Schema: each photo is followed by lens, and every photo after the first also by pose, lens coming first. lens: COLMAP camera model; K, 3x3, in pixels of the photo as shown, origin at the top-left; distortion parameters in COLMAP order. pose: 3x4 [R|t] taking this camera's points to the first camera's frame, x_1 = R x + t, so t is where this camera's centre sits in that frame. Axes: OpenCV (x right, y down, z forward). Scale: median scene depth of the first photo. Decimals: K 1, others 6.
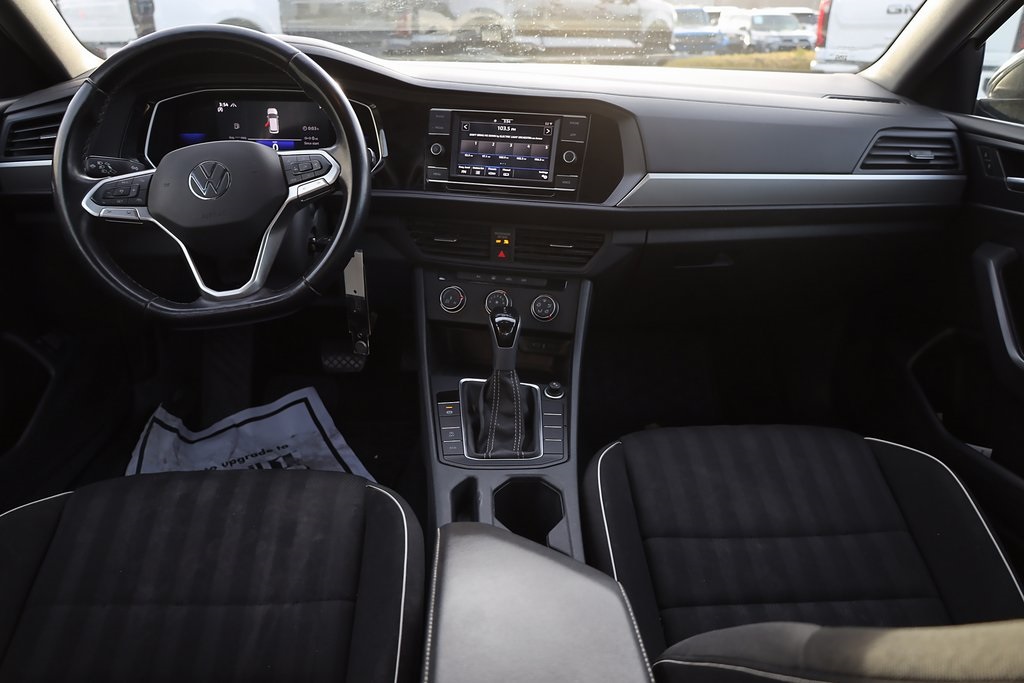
lens RADIAL K [[702.3, 0, 516.4], [0, 702.3, 345.2], [0, 0, 1]] dist [-0.007664, -0.003001]
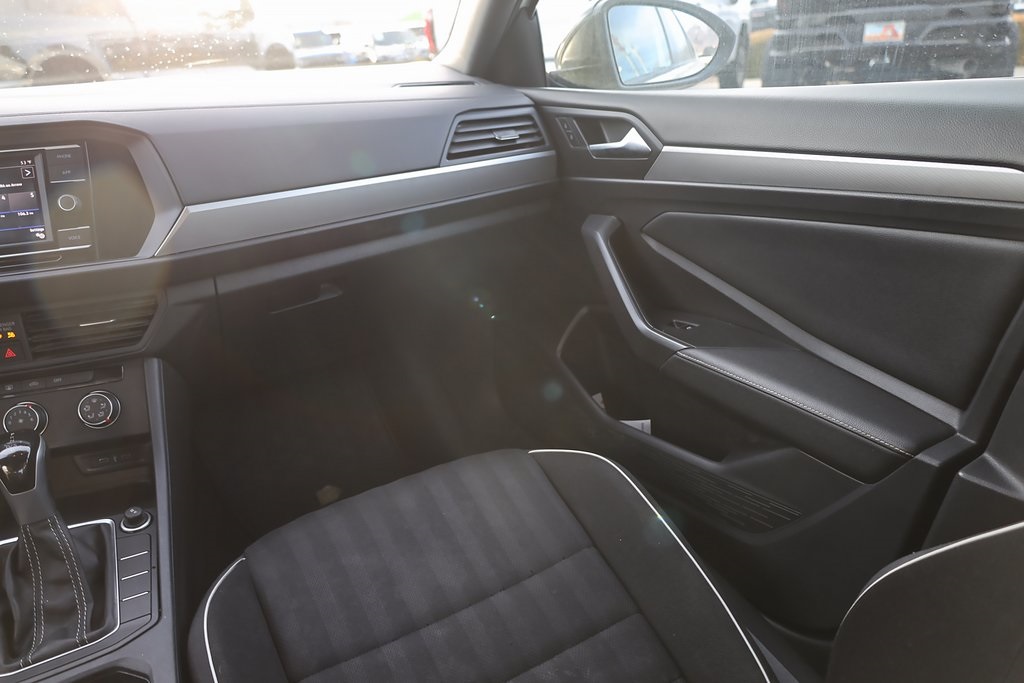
lens RADIAL K [[702.3, 0, 519.1], [0, 702.3, 341.4], [0, 0, 1]] dist [-0.007664, -0.003001]
pose [[0.885977, -0.245823, 0.393213, 0.165811], [0.258627, 0.965748, 0.021021, -0.025194], [-0.384912, 0.083072, 0.919207, 0.168132]]
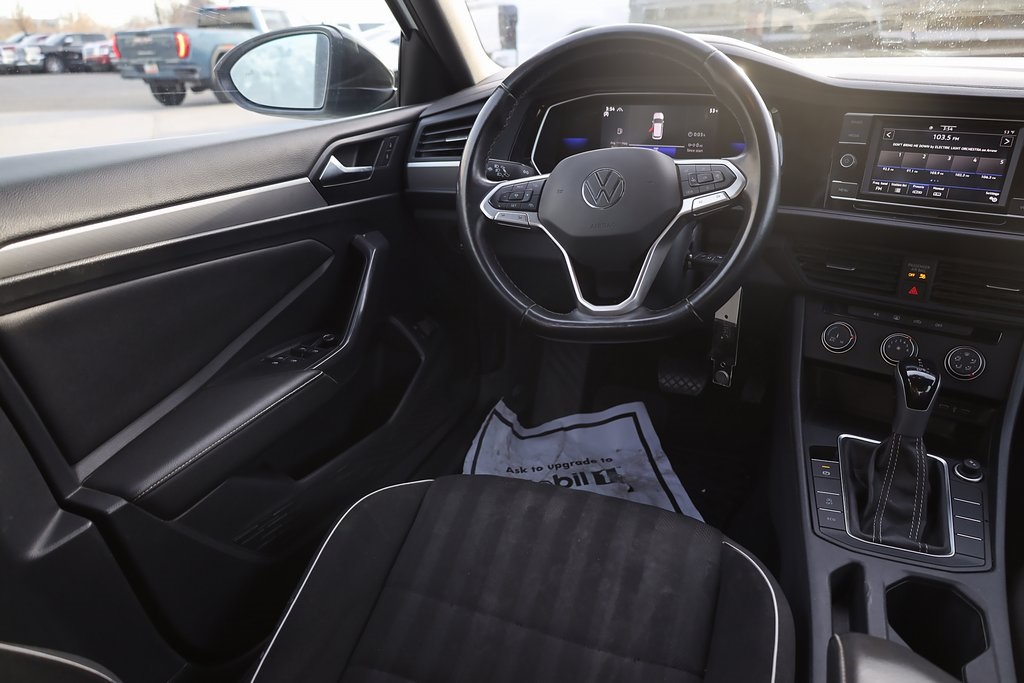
lens RADIAL K [[702.3, 0, 516.1], [0, 702.3, 345.8], [0, 0, 1]] dist [-0.007664, -0.003001]
pose [[0.907092, 0.129468, -0.400528, -0.110705], [-0.131315, 0.991075, 0.022966, -0.025101], [0.399926, 0.031763, 0.915997, 0.073125]]
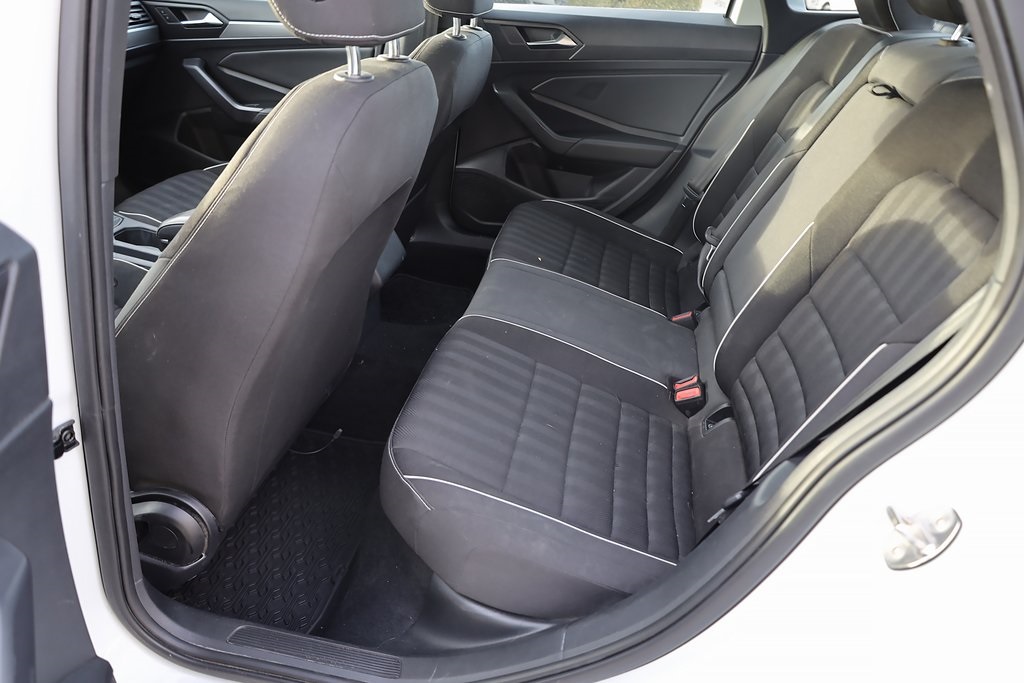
lens RADIAL K [[702.3, 0, 505.2], [0, 702.3, 337.5], [0, 0, 1]] dist [-0.007664, -0.003001]
pose [[0.242588, -0.465602, 0.851097, -1.111193], [0.355681, 0.858898, 0.368490, 0.115229], [-0.902575, 0.213328, 0.373964, -0.352324]]
